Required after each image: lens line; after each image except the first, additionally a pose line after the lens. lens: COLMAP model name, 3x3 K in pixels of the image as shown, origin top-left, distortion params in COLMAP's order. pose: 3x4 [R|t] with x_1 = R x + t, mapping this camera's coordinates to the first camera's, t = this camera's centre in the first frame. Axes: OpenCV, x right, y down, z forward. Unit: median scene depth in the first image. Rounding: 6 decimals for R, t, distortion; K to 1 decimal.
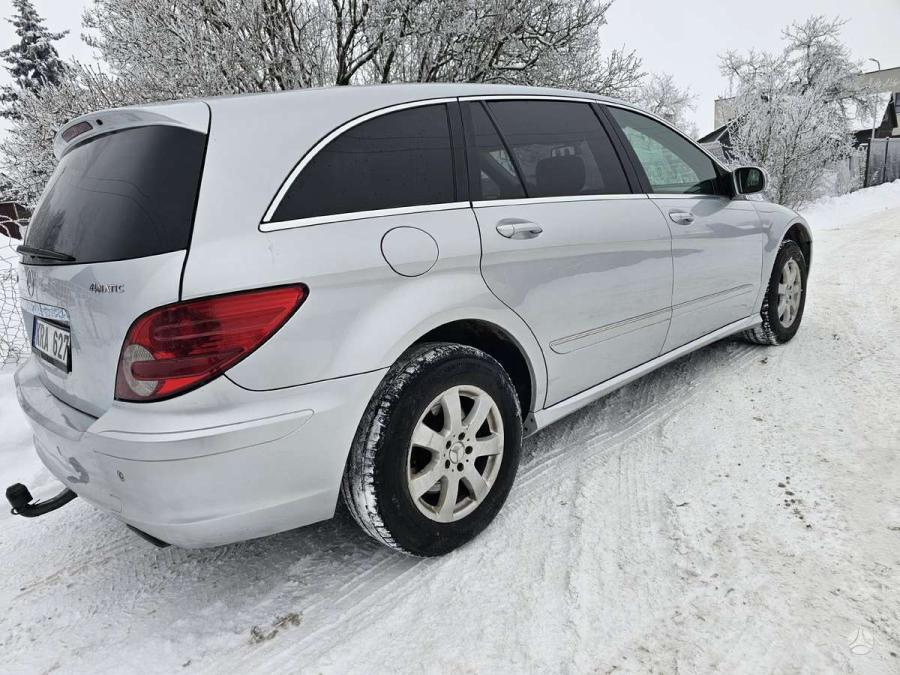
lens RADIAL K [[578.7, 0, 445.0], [0, 578.7, 339.8], [0, 0, 1]] dist [0.043863, -0.030678]
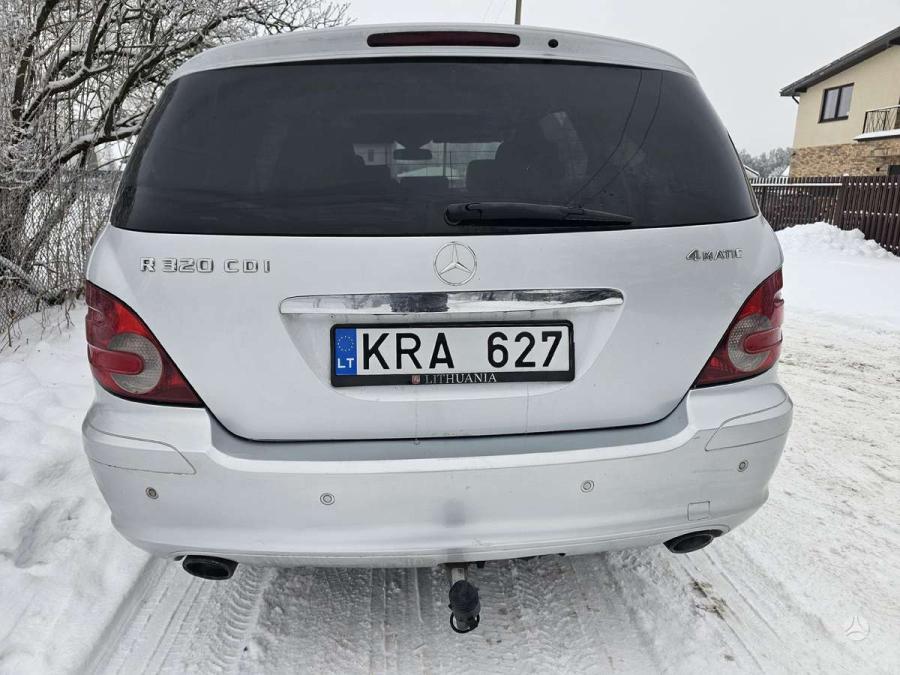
lens RADIAL K [[578.7, 0, 445.0], [0, 578.7, 339.8], [0, 0, 1]] dist [0.043863, -0.030678]
pose [[0.648816, -0.108544, 0.753164, -1.152902], [0.131195, 0.990909, 0.029788, -0.030571], [-0.749550, 0.079484, 0.657158, 0.570088]]
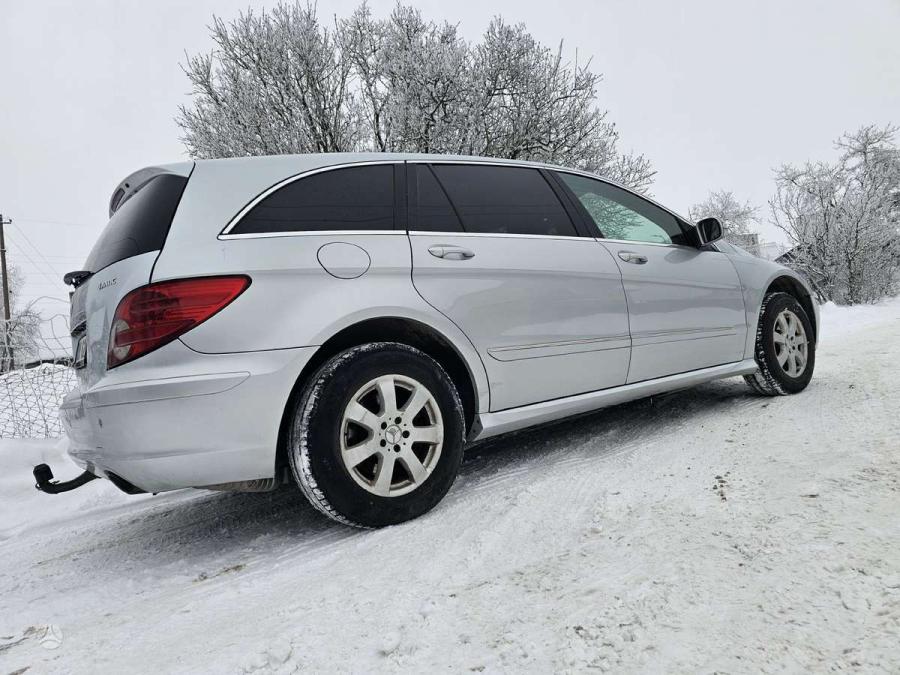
lens RADIAL K [[577.9, 0, 453.1], [0, 577.9, 344.2], [0, 0, 1]] dist [0.045190, -0.030625]
pose [[0.989696, -0.045678, -0.135702, 0.306363], [0.015500, 0.976359, -0.215598, 0.273559], [0.142341, 0.211273, 0.967007, -0.130138]]
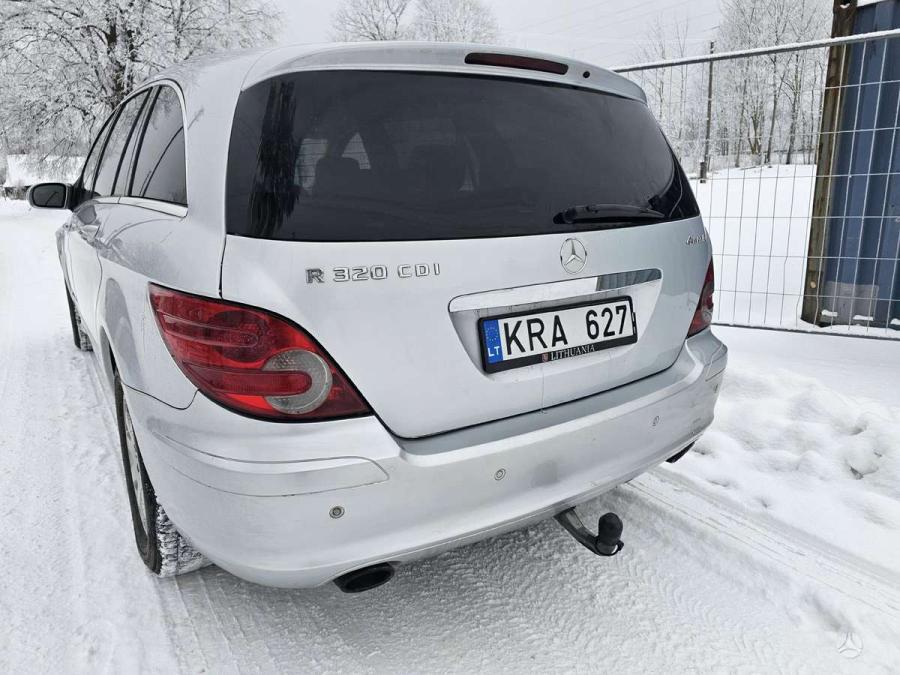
lens RADIAL K [[578.7, 0, 445.0], [0, 578.7, 339.8], [0, 0, 1]] dist [0.043863, -0.030678]
pose [[0.204461, -0.170119, 0.963979, -1.434155], [0.219841, 0.967606, 0.124131, -0.114334], [-0.953869, 0.186542, 0.235236, 0.958439]]
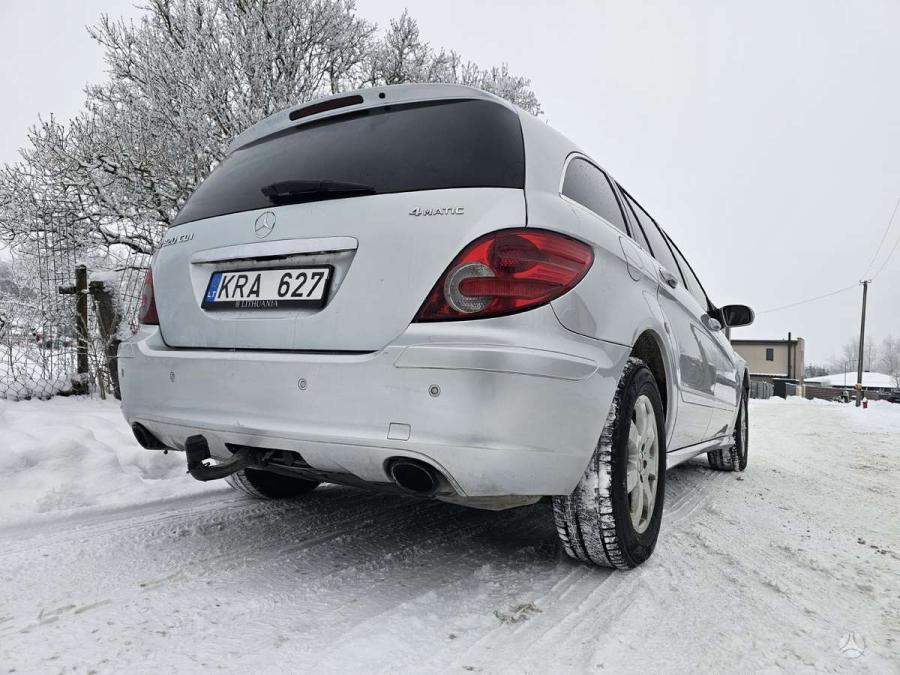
lens RADIAL K [[579.4, 0, 437.2], [0, 579.4, 340.1], [0, 0, 1]] dist [0.038042, -0.021985]
pose [[0.960406, 0.155202, 0.231373, -0.601144], [-0.078785, 0.947863, -0.308786, 0.341415], [-0.267234, 0.278331, 0.922561, 0.095404]]
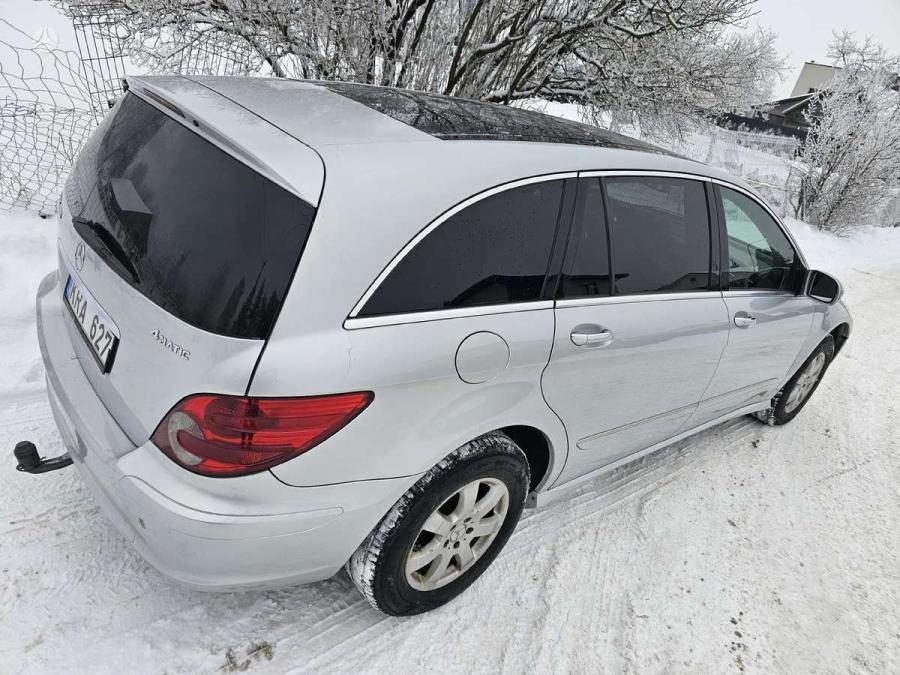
lens RADIAL K [[578.7, 0, 445.0], [0, 578.7, 339.8], [0, 0, 1]] dist [0.043863, -0.030678]
pose [[0.950696, 0.303940, 0.061618, -0.170876], [-0.310117, 0.930465, 0.195097, -0.319530], [0.001964, -0.204587, 0.978846, 0.070037]]
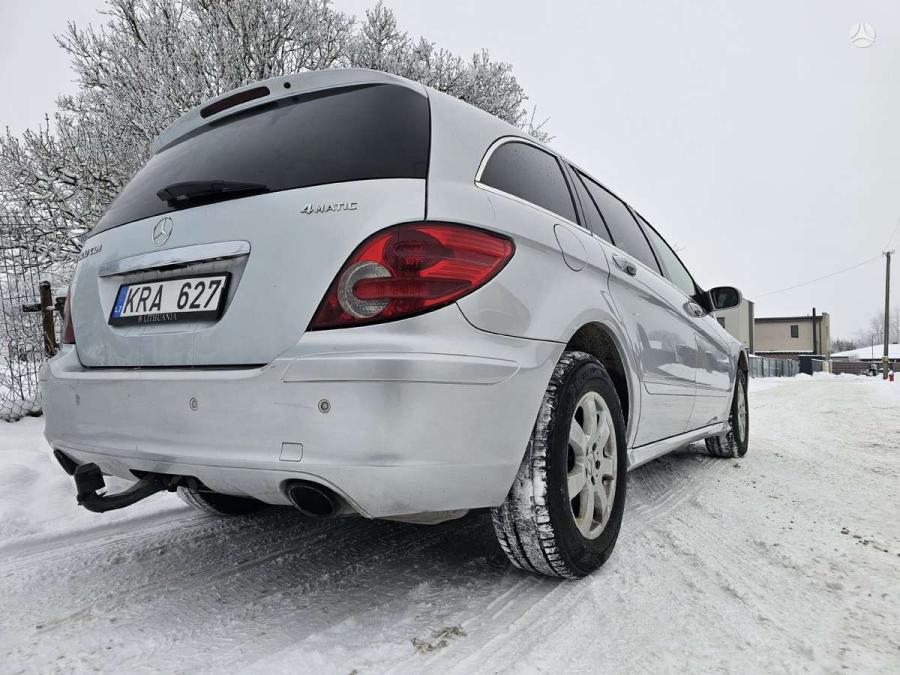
lens RADIAL K [[577.9, 0, 453.1], [0, 577.9, 344.2], [0, 0, 1]] dist [0.045190, -0.030625]
pose [[0.969962, 0.101611, 0.221019, -0.439203], [-0.033619, 0.955857, -0.291902, 0.299428], [-0.240923, 0.275704, 0.930561, 0.112156]]
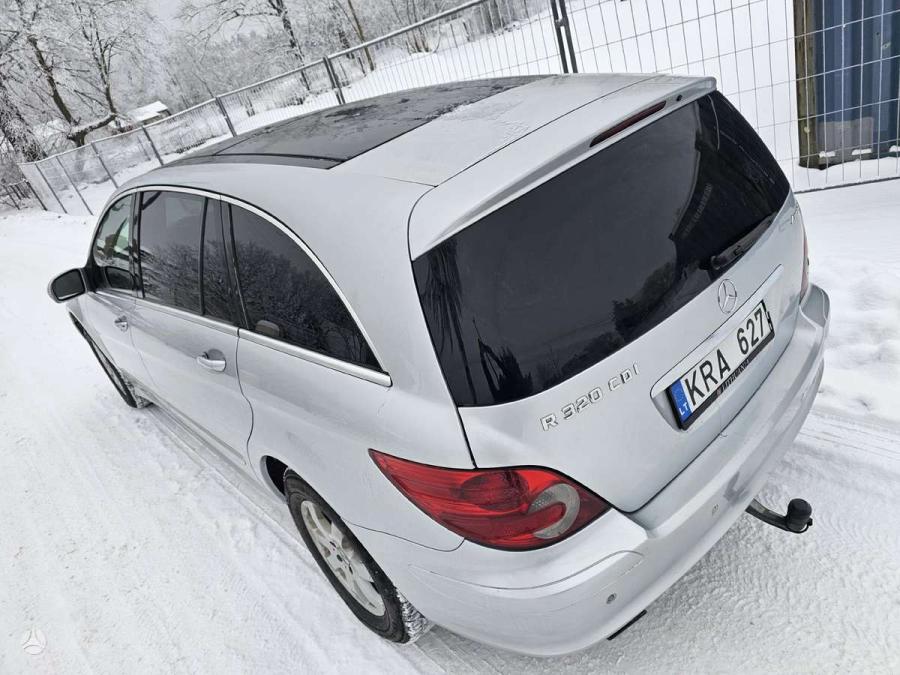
lens RADIAL K [[578.7, 0, 445.0], [0, 578.7, 339.8], [0, 0, 1]] dist [0.043863, -0.030678]
pose [[0.071483, -0.391301, 0.917482, -1.439988], [0.473744, 0.822782, 0.314001, -0.465376], [-0.877756, 0.412206, 0.244191, 1.120420]]
